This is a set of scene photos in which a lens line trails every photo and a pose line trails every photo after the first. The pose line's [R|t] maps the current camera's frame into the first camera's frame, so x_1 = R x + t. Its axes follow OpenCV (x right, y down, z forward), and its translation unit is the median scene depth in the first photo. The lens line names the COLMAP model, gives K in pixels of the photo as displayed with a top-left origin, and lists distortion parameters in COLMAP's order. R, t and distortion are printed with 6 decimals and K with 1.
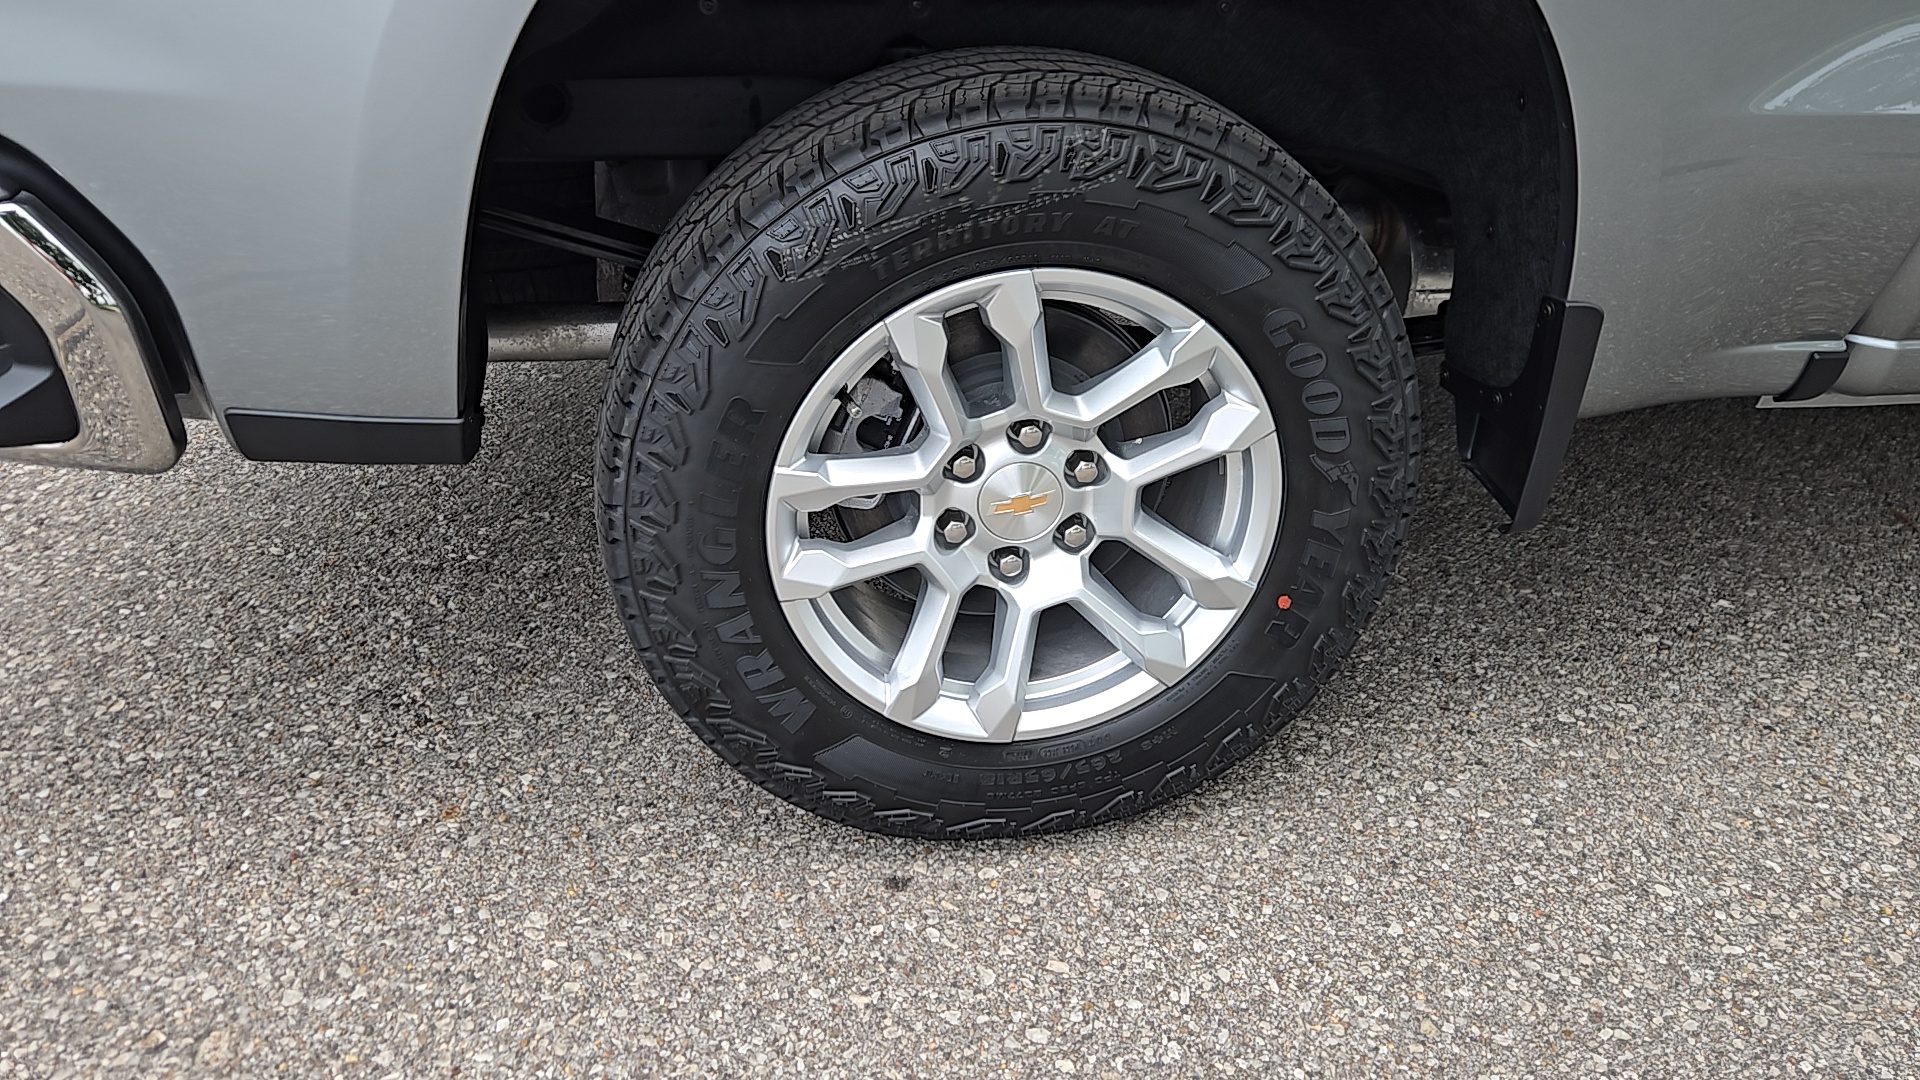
lens RADIAL K [[1602.6, 0, 949.2], [0, 1602.6, 538.1], [0, 0, 1]] dist [0.008788, -0.006653]
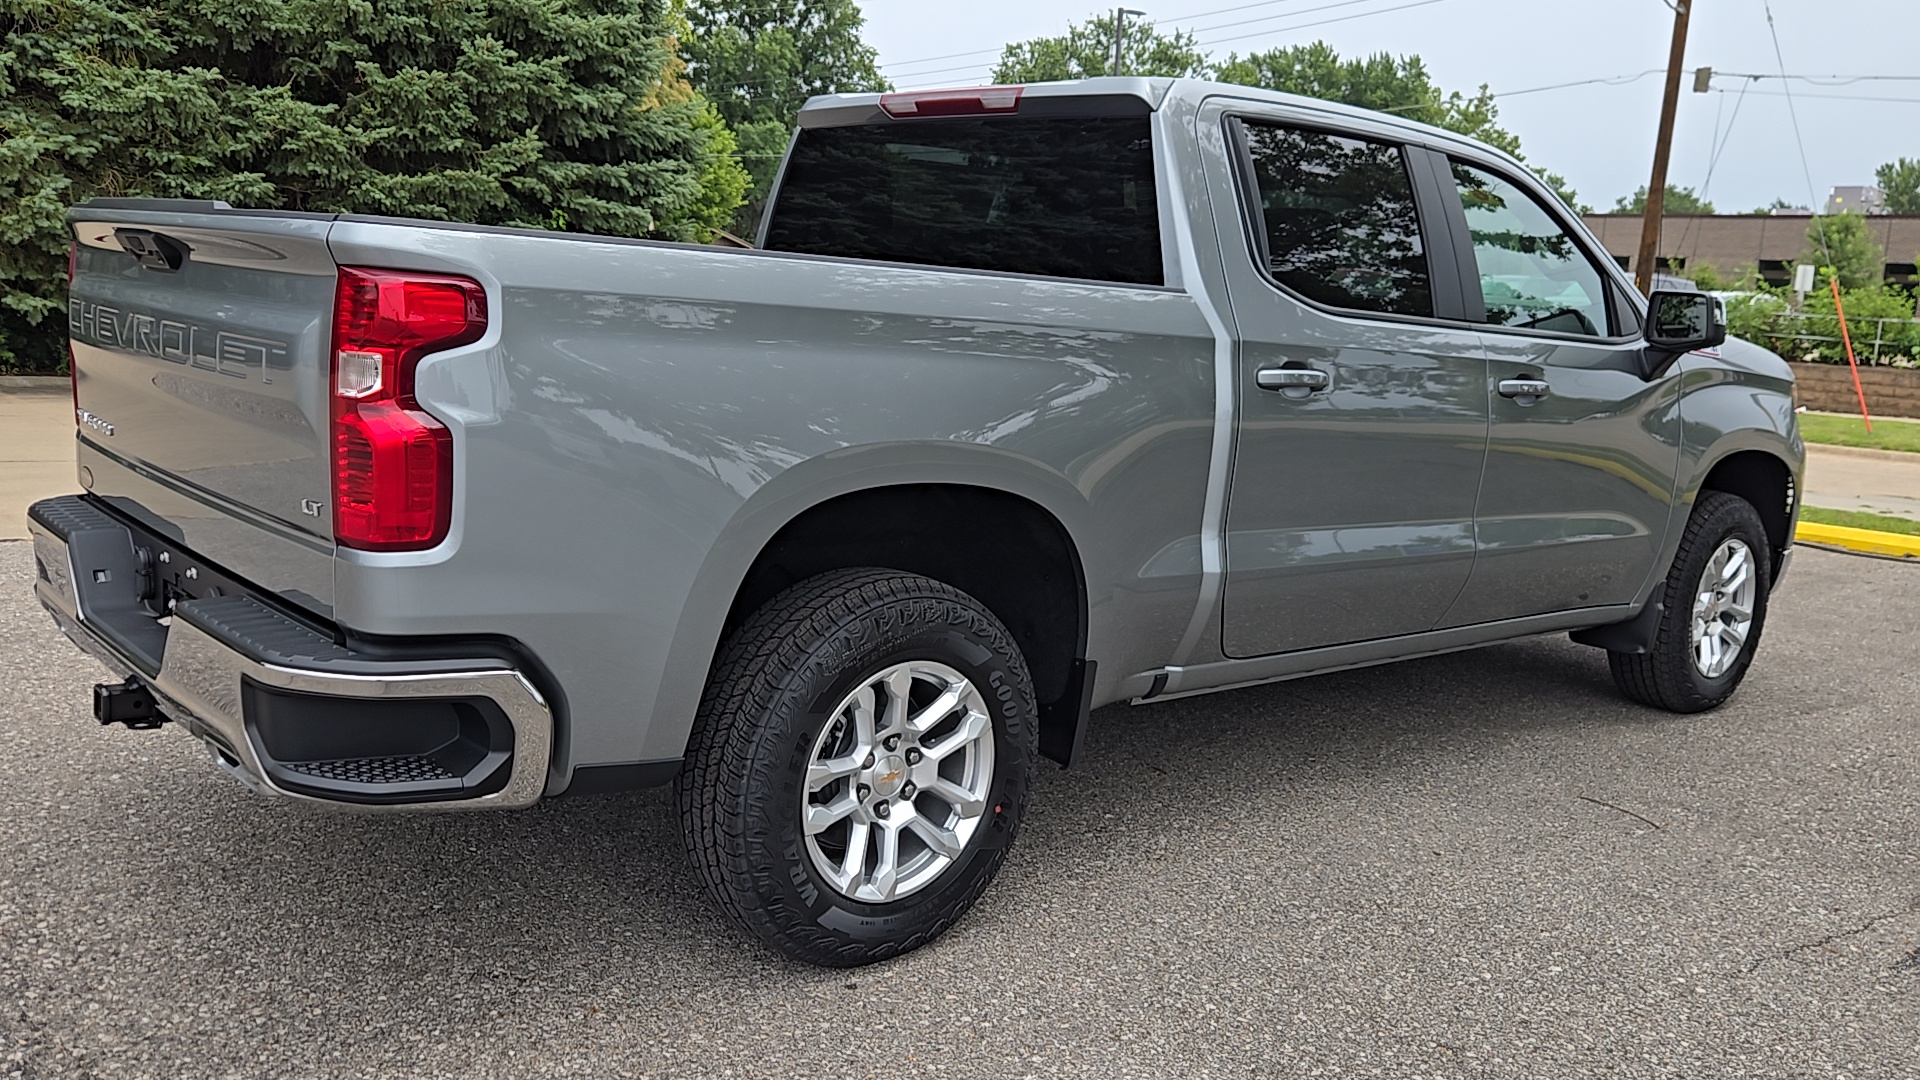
lens RADIAL K [[1602.6, 0, 967.3], [0, 1602.6, 529.9], [0, 0, 1]] dist [0.008788, -0.006653]
pose [[0.836512, -0.040597, 0.546443, -0.995657], [0.194830, 0.954120, -0.227367, 0.165506], [-0.512142, 0.296659, 0.806042, -0.822458]]
